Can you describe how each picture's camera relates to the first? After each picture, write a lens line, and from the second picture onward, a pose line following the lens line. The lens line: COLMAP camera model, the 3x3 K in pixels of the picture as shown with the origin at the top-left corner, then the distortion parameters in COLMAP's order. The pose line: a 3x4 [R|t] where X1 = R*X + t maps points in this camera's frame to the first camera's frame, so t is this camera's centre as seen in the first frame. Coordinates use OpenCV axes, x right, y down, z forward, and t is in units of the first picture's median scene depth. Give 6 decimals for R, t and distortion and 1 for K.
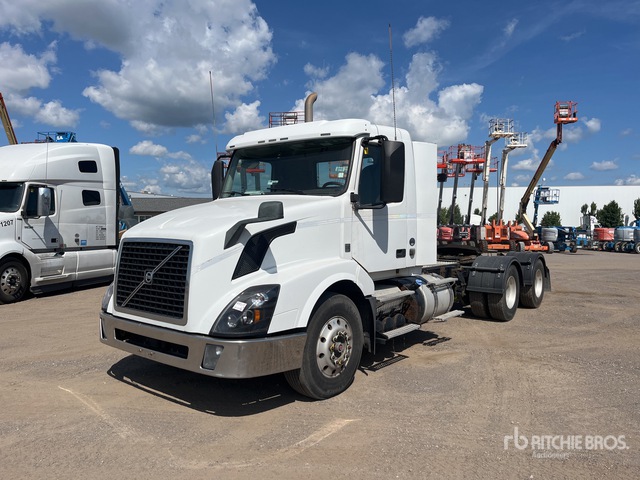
lens RADIAL K [[480.9, 0, 322.6], [0, 480.9, 241.5], [0, 0, 1]] dist [-0.028397, -0.004449]
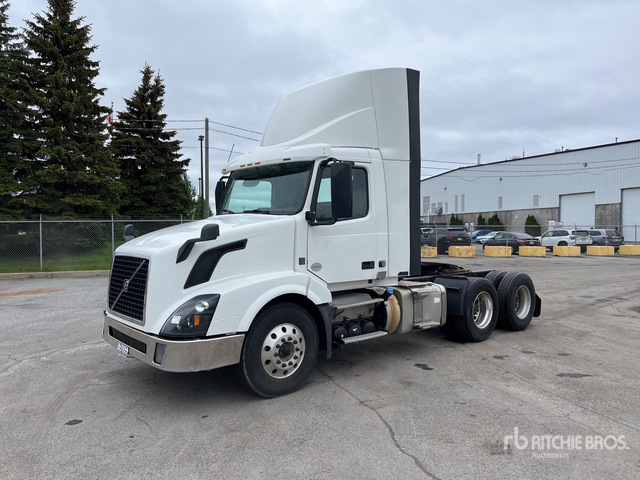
lens RADIAL K [[480.9, 0, 320.3], [0, 480.9, 238.3], [0, 0, 1]] dist [-0.028397, -0.004449]
pose [[0.979107, -0.004391, -0.203296, 0.354980], [0.002235, 0.999939, -0.010830, -0.030577], [0.203332, 0.010149, 0.979057, -0.089526]]
